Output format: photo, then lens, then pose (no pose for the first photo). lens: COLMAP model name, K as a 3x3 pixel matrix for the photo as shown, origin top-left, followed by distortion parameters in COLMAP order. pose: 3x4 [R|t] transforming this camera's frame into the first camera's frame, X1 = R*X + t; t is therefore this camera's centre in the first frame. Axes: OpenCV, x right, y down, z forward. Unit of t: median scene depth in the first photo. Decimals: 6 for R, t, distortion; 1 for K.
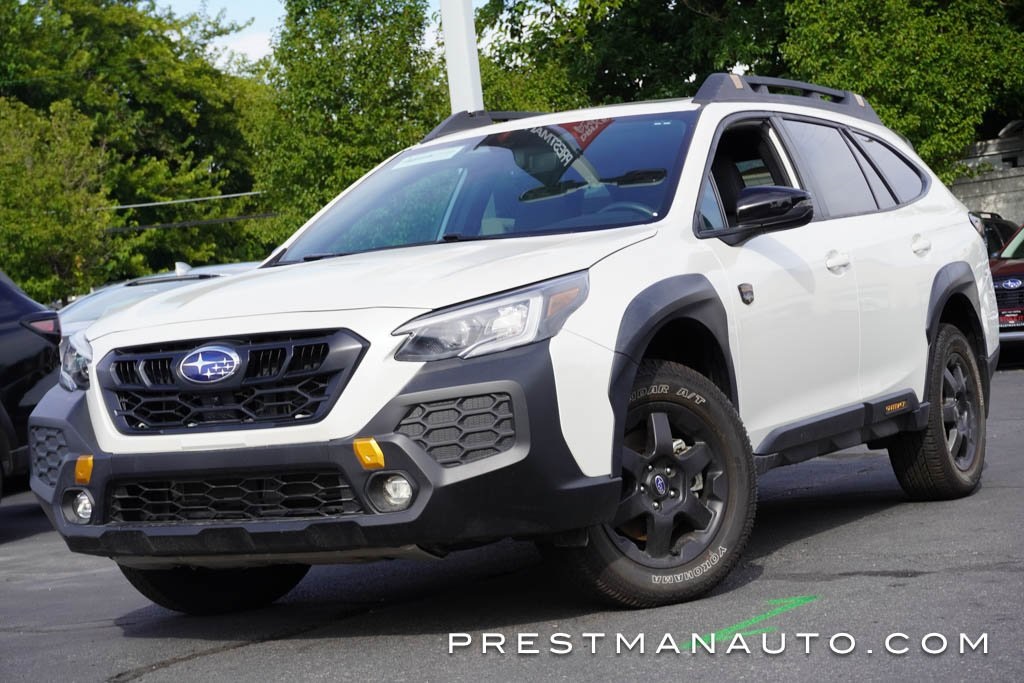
lens RADIAL K [[2220.6, 0, 511.9], [0, 2220.6, 340.8], [0, 0, 1]] dist [0.008300, 0.000000]
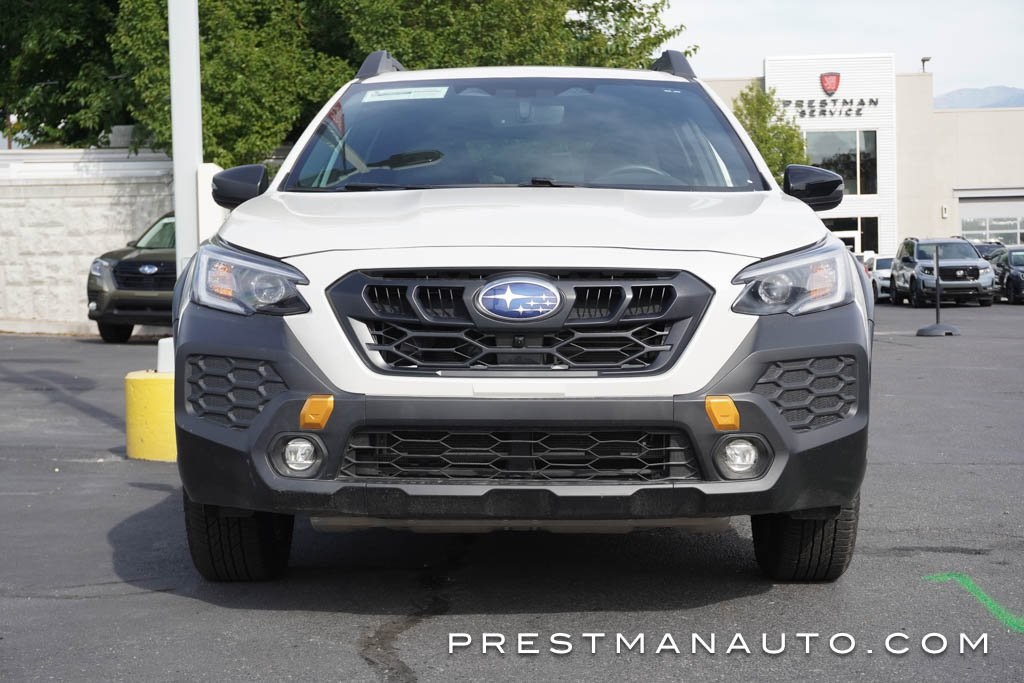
lens RADIAL K [[1826.4, 0, 512.0], [0, 1826.4, 341.3], [0, 0, 1]] dist [0.069904, 0.000000]
pose [[0.868867, 0.069535, 0.490137, -0.471985], [-0.075225, 0.997134, -0.008110, 0.032198], [-0.489296, -0.029824, 0.871608, 0.377371]]
